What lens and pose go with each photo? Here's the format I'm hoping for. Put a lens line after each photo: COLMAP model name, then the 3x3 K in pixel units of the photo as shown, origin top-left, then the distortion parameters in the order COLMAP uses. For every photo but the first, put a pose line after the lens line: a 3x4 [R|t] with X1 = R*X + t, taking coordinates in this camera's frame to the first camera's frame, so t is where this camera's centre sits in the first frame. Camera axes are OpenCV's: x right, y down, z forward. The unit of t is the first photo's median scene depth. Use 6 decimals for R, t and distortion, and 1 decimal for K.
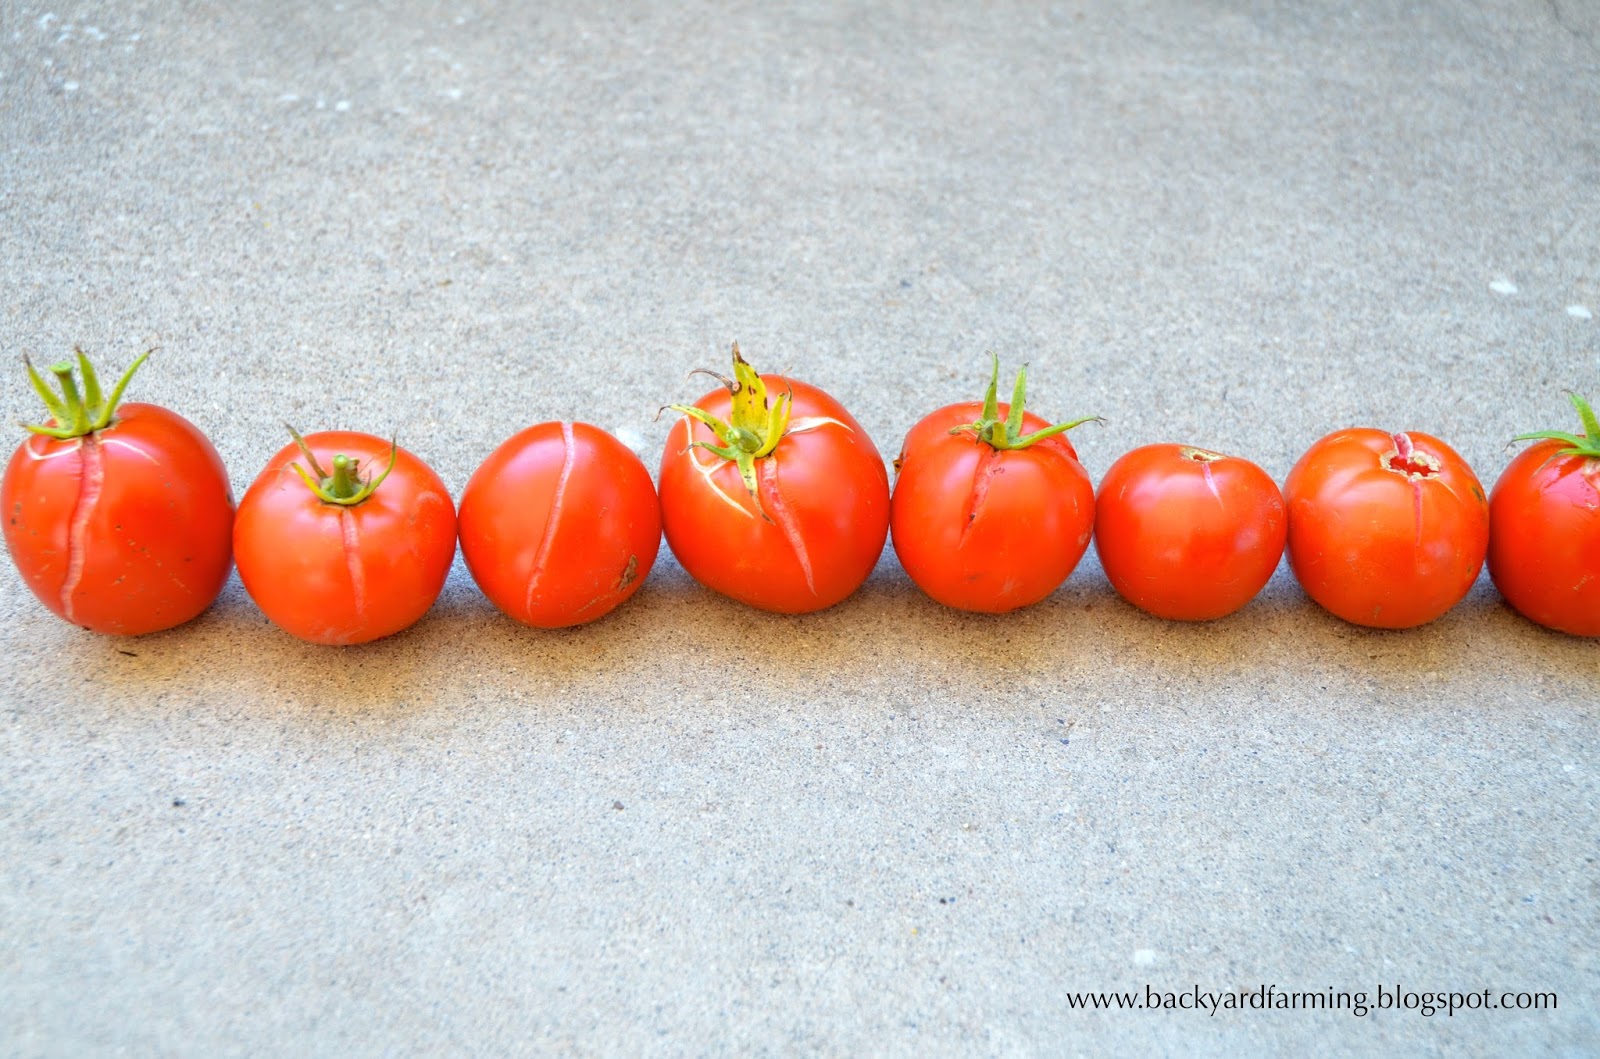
lens RADIAL K [[4323.2, 0, 799.7], [0, 4323.2, 529.4], [0, 0, 1]] dist [-0.068562, 0.000000]
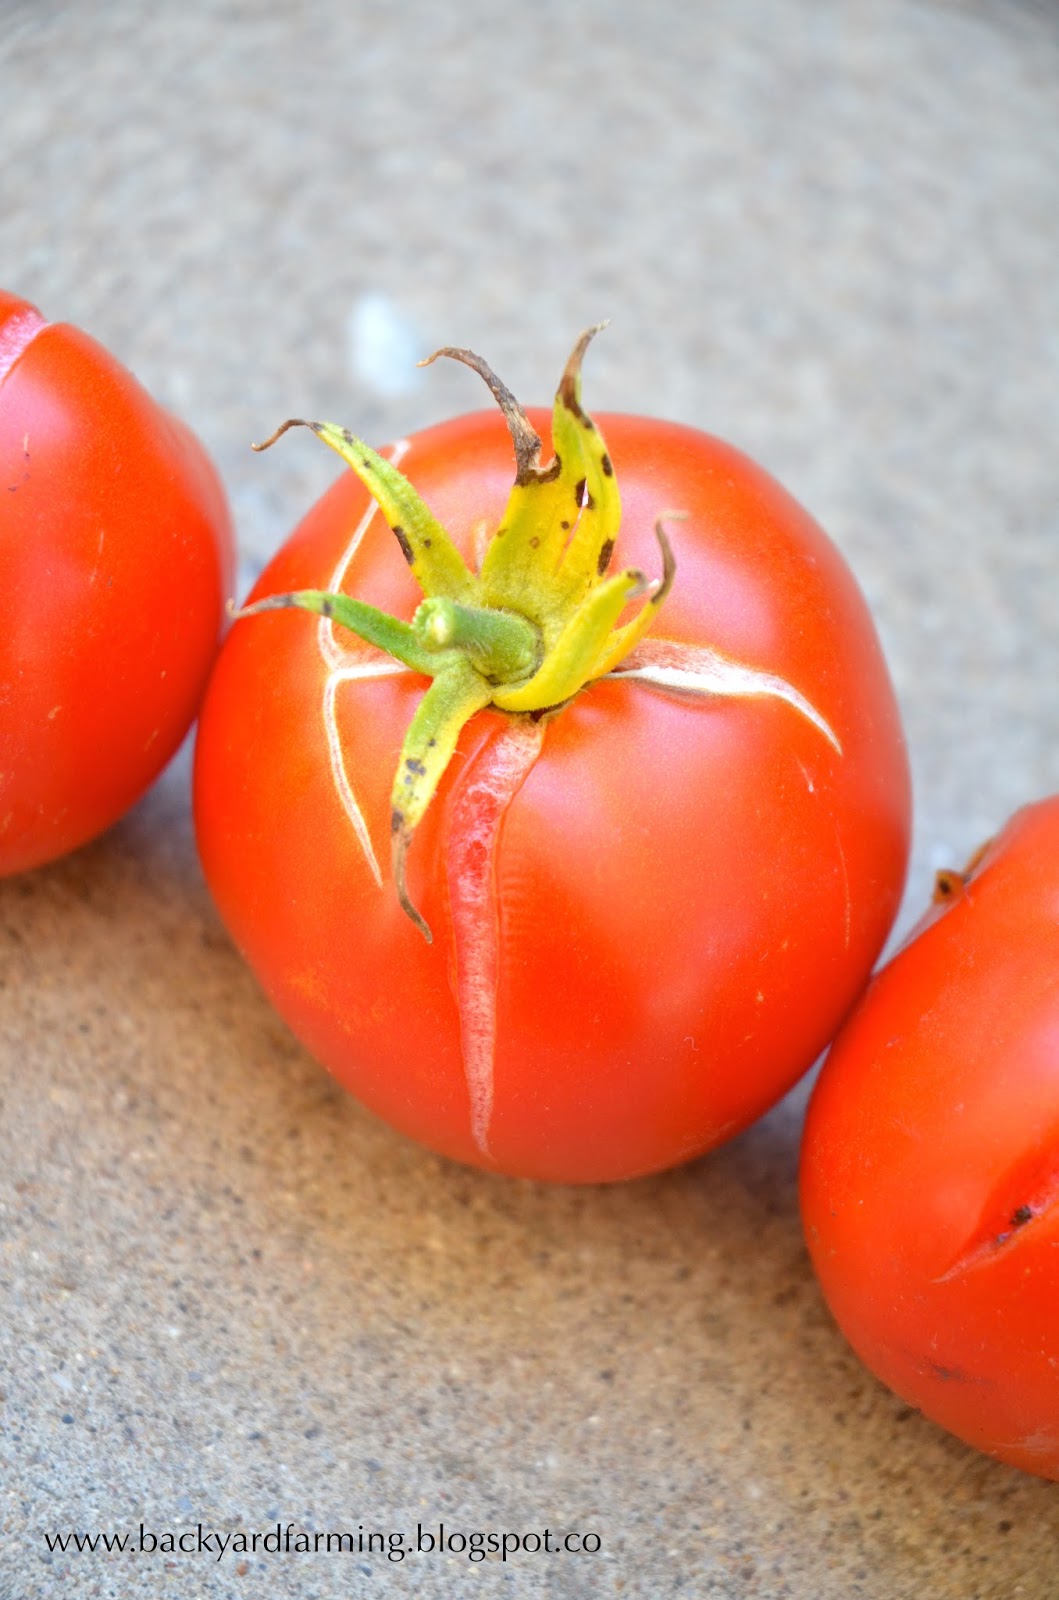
lens RADIAL K [[4323.2, 0, 530.1], [0, 4323.2, 800.7], [0, 0, 1]] dist [-0.068562, 0.000000]
pose [[0.863096, 0.472966, -0.177113, 0.049662], [-0.395776, 0.851261, 0.344552, -0.117347], [0.313731, -0.227284, 0.921908, 0.716099]]
